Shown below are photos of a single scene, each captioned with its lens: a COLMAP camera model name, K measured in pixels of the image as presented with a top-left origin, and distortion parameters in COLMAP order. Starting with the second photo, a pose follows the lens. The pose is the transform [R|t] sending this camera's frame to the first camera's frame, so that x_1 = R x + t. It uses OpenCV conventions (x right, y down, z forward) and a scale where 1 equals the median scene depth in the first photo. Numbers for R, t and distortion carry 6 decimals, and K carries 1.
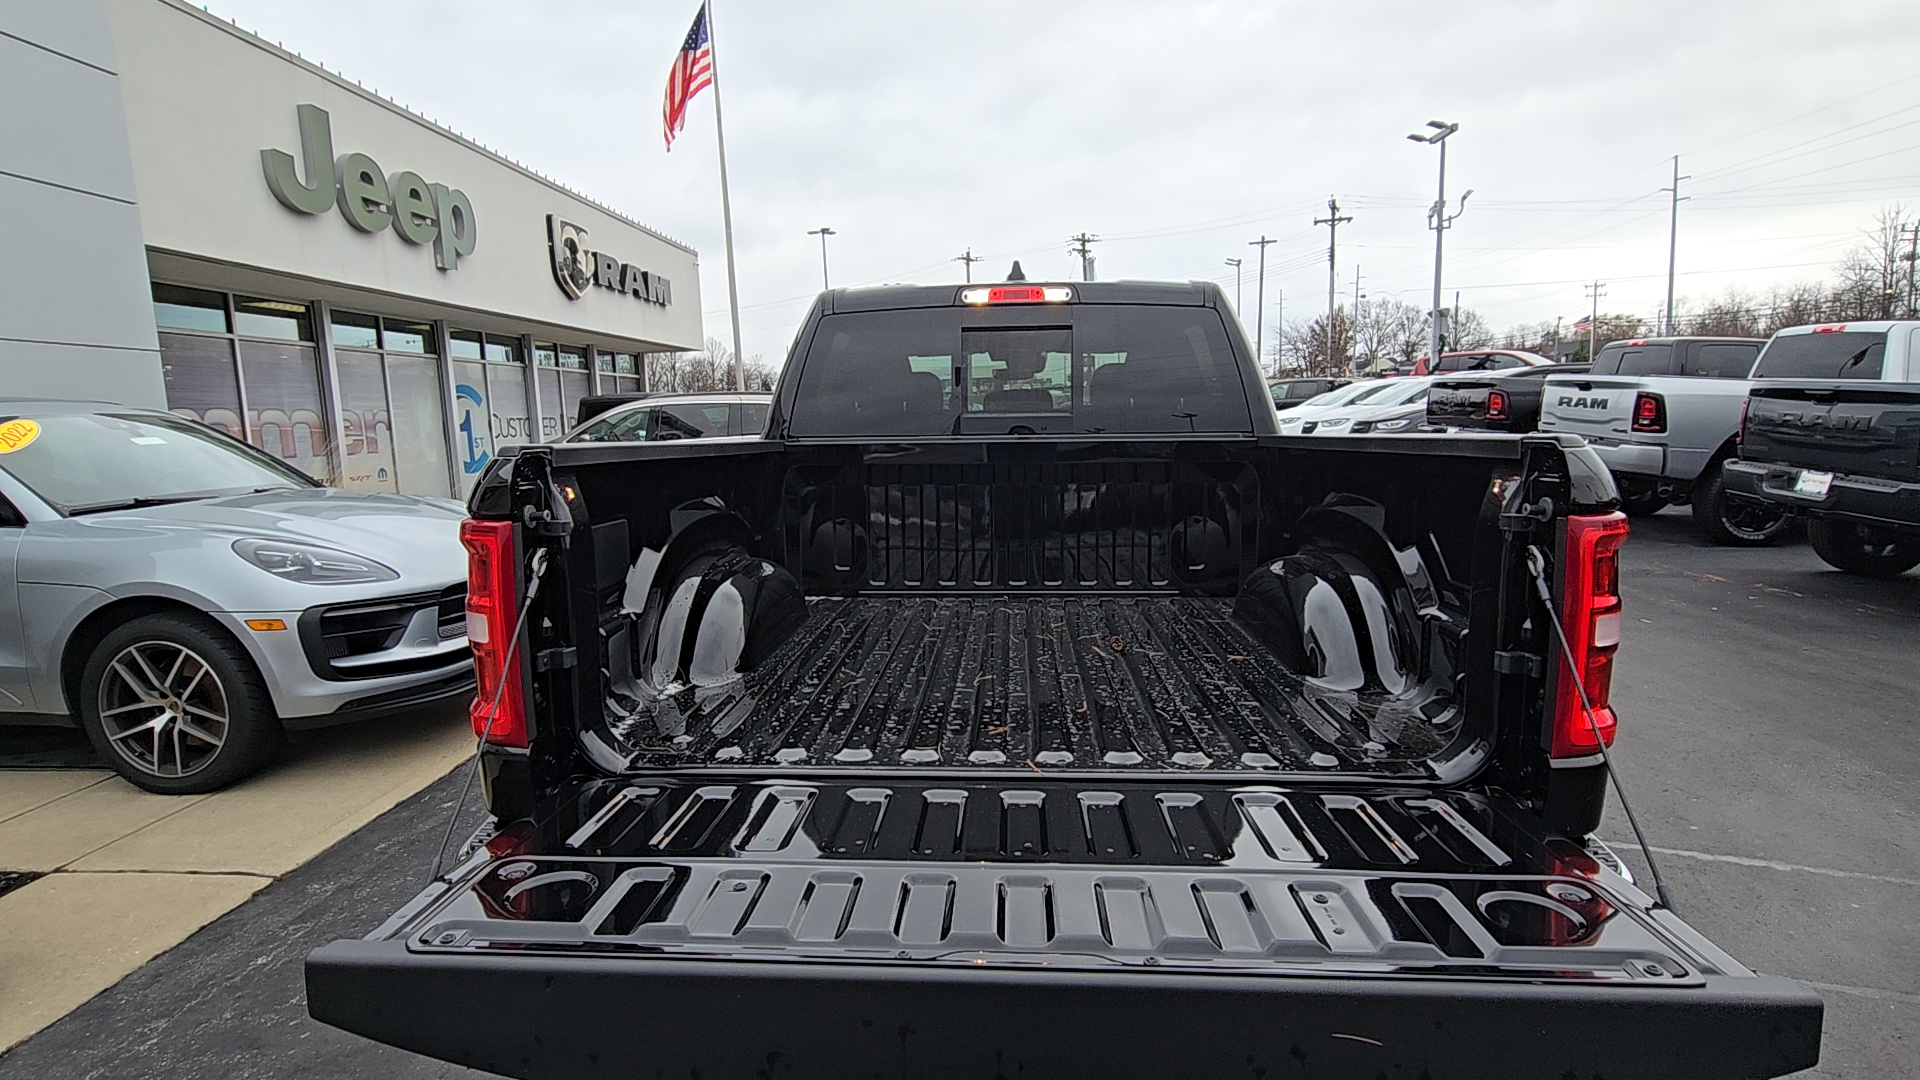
lens RADIAL K [[963.0, 0, 952.6], [0, 963.0, 547.7], [0, 0, 1]] dist [-0.002119, 0.000641]
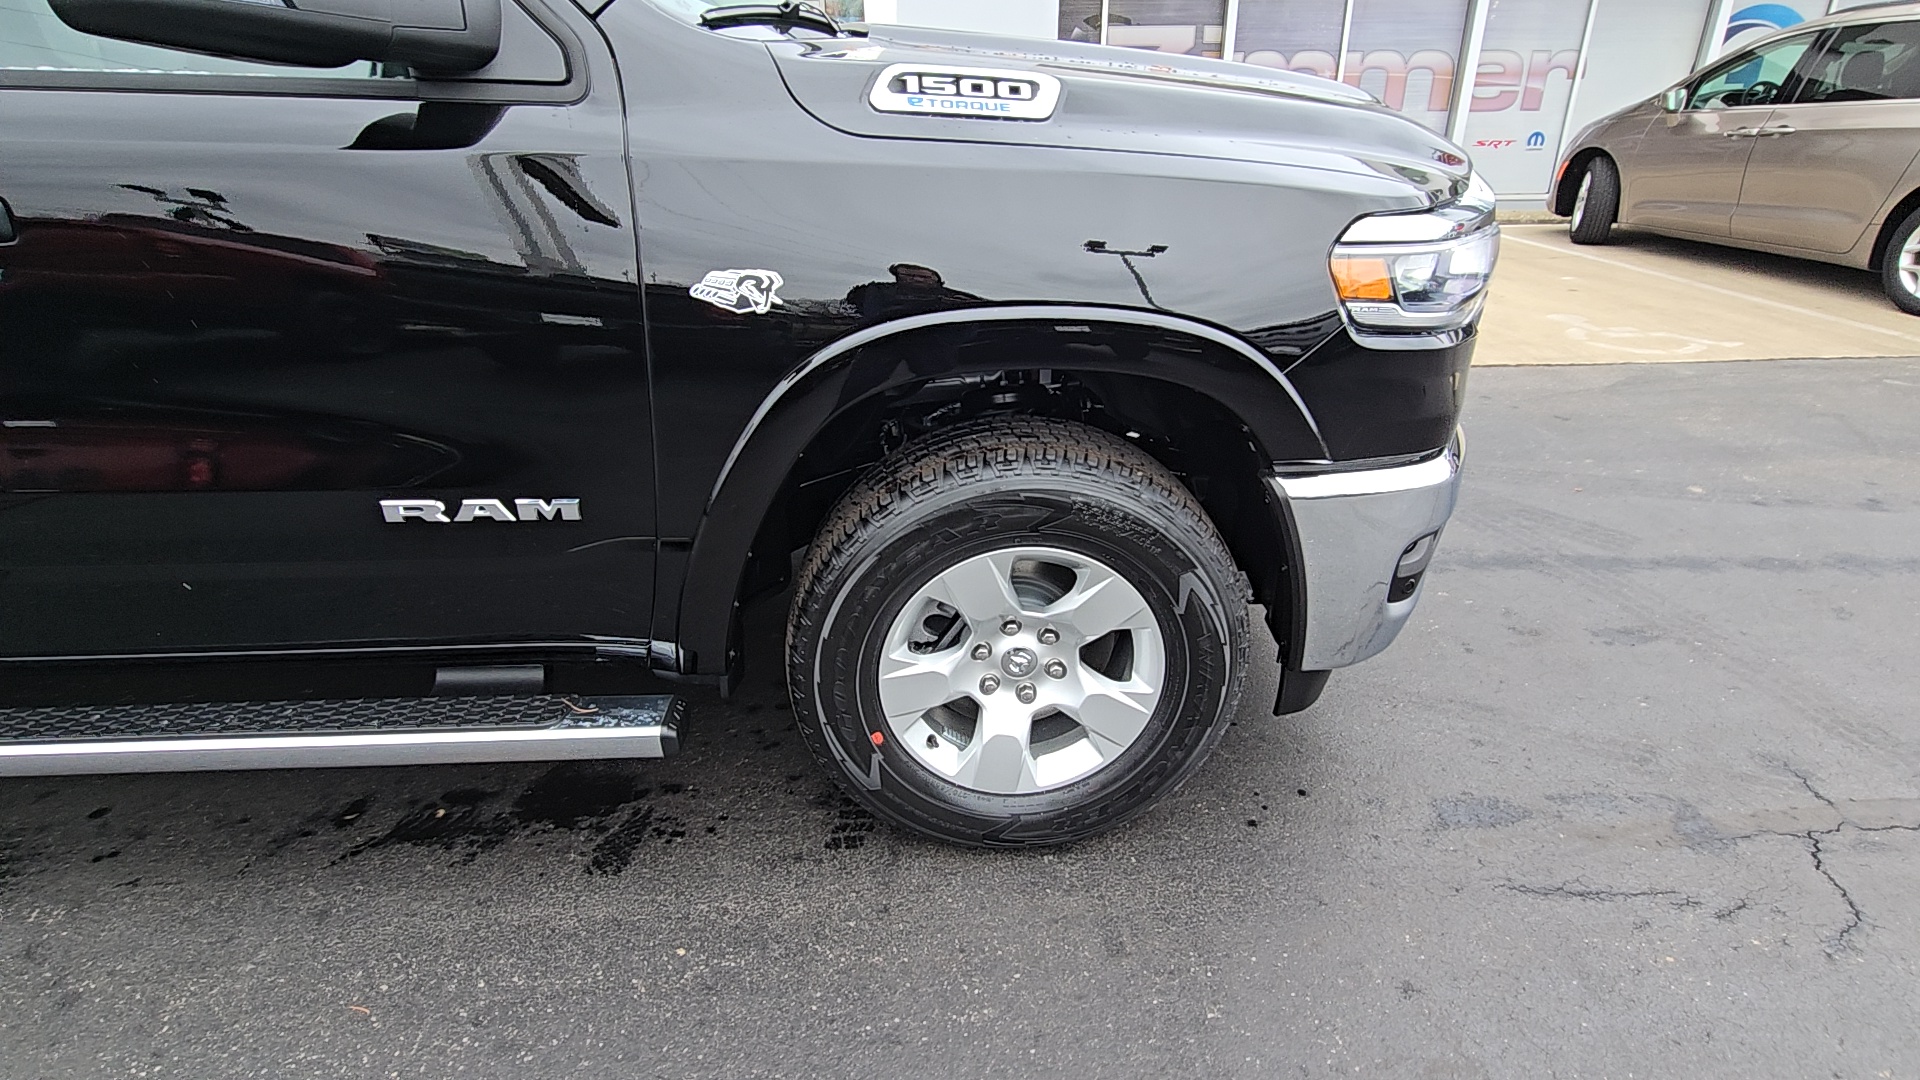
lens RADIAL K [[963.0, 0, 950.6], [0, 963.0, 549.1], [0, 0, 1]] dist [-0.002119, 0.000641]
pose [[0.112808, 0.439807, -0.890979, 0.176406], [-0.128269, 0.895646, 0.425870, -0.044467], [0.985303, 0.066244, 0.157449, 0.374495]]
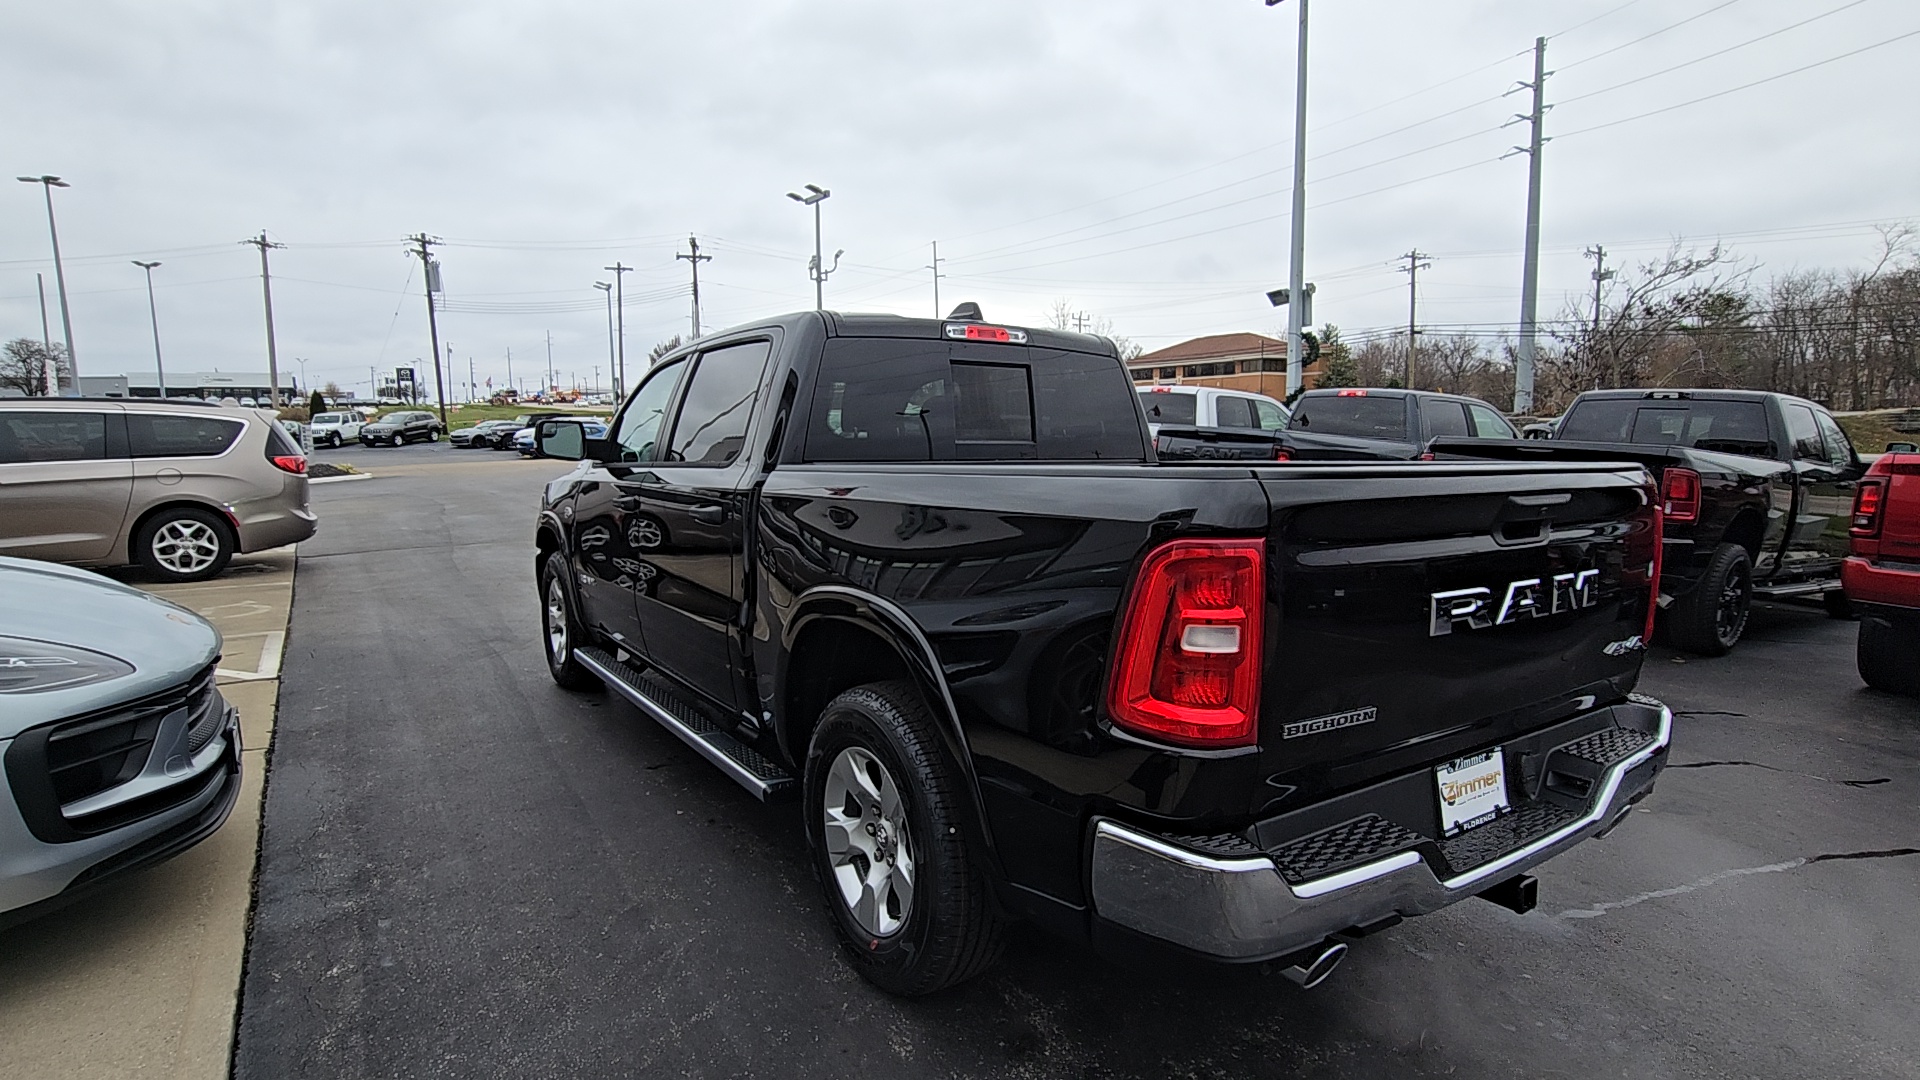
lens RADIAL K [[963.0, 0, 949.2], [0, 963.0, 552.1], [0, 0, 1]] dist [-0.002119, 0.000641]
pose [[0.792177, -0.052138, 0.608060, -0.138125], [0.065454, 0.997856, 0.000287, -0.003336], [-0.606771, 0.039573, 0.793891, 0.033538]]
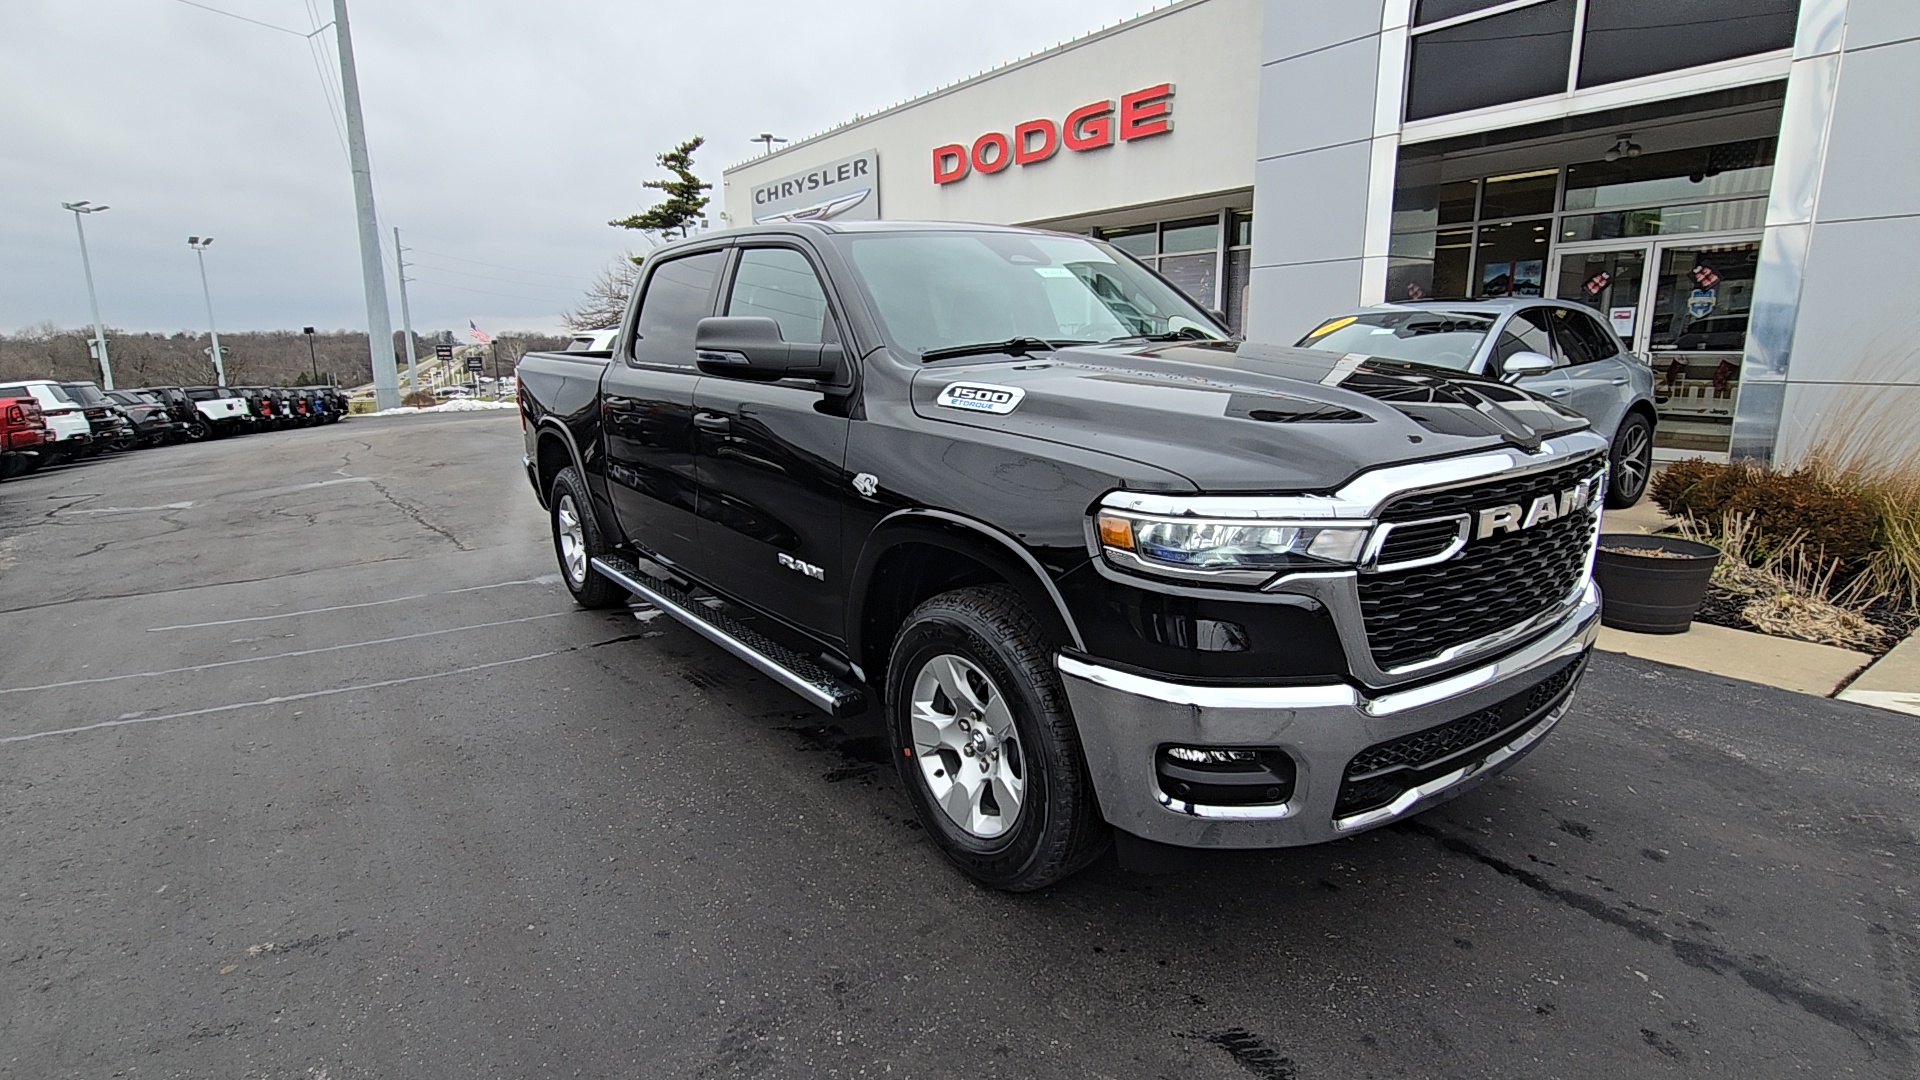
lens RADIAL K [[963.0, 0, 957.6], [0, 963.0, 549.8], [0, 0, 1]] dist [-0.002119, 0.000641]
pose [[-0.760984, 0.178308, -0.623787, 0.186905], [-0.050154, 0.942444, 0.330581, -0.073819], [0.646830, 0.282853, -0.708241, 0.506882]]
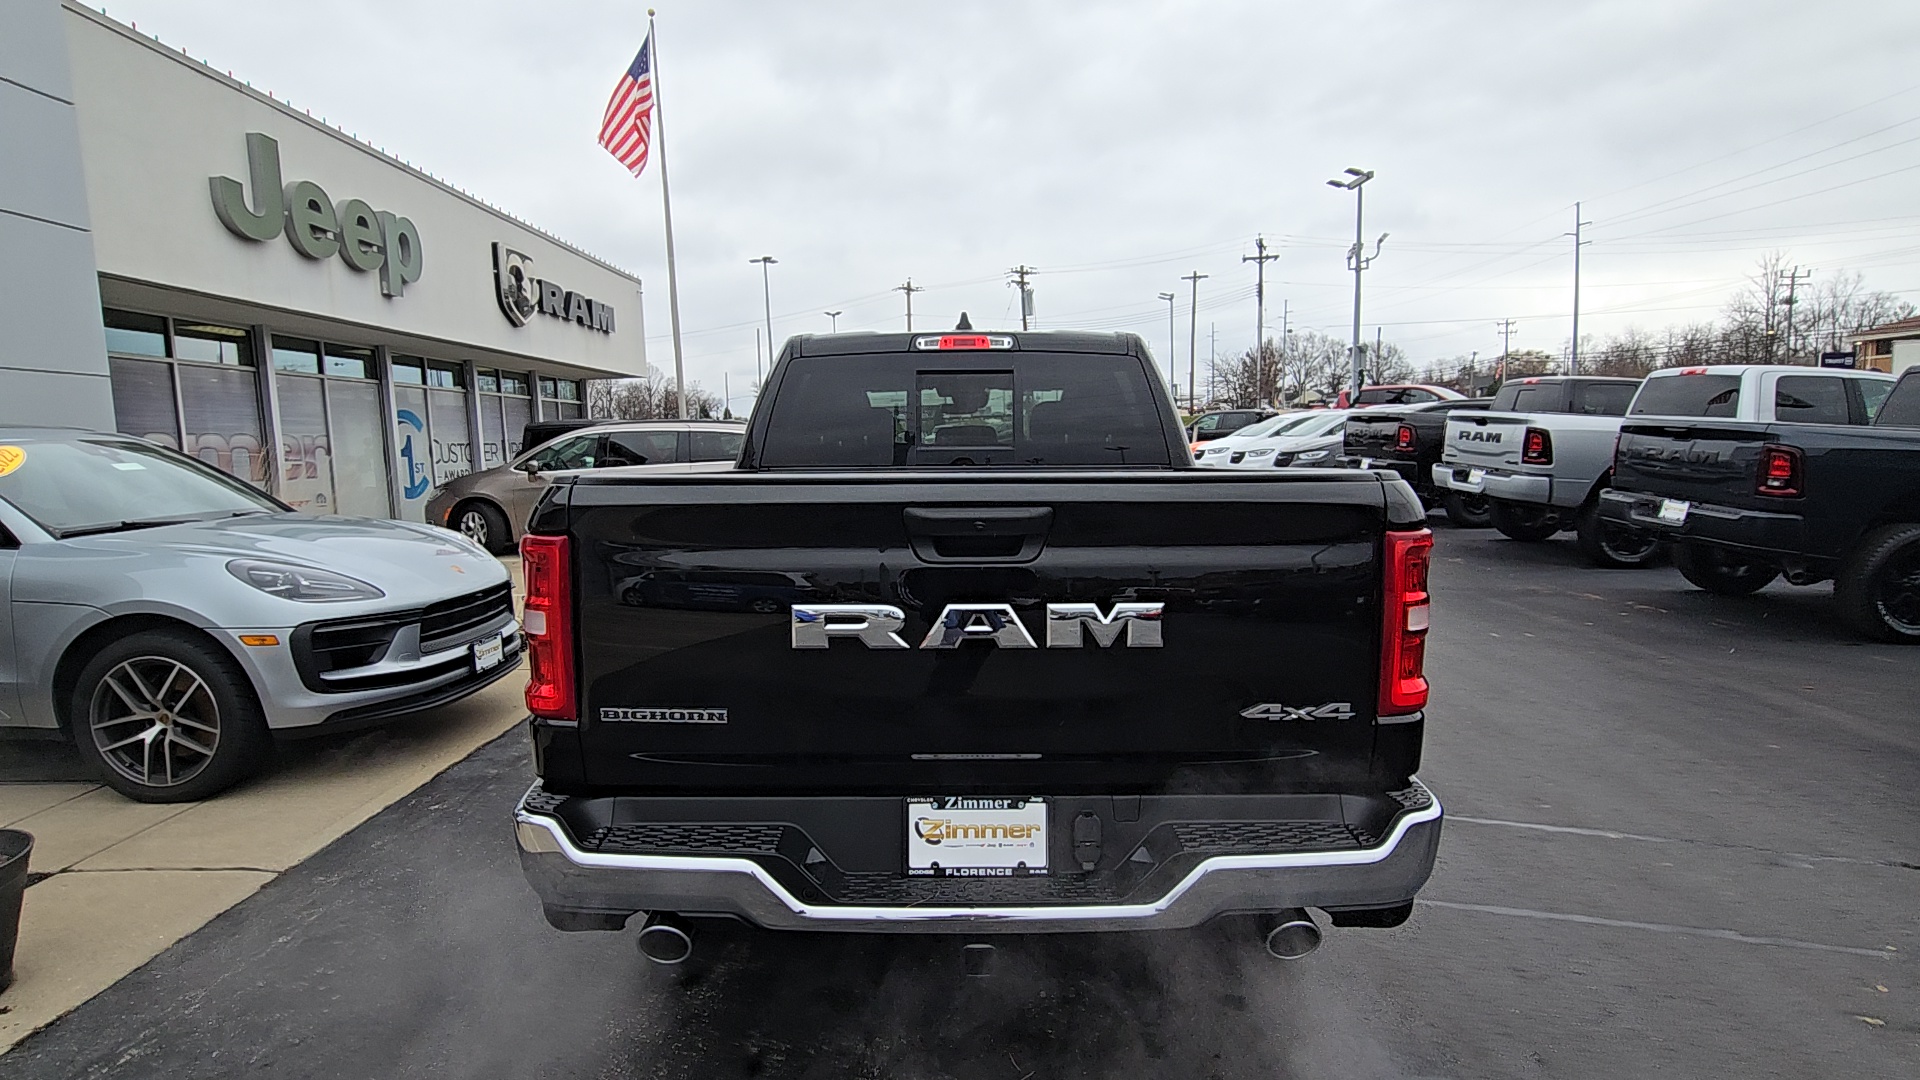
lens RADIAL K [[963.0, 0, 952.5], [0, 963.0, 550.6], [0, 0, 1]] dist [-0.002119, 0.000641]
pose [[0.998066, -0.000555, 0.062159, -0.003844], [0.002109, 0.999687, -0.024935, 0.002311], [-0.062126, 0.025018, 0.997755, -0.026368]]
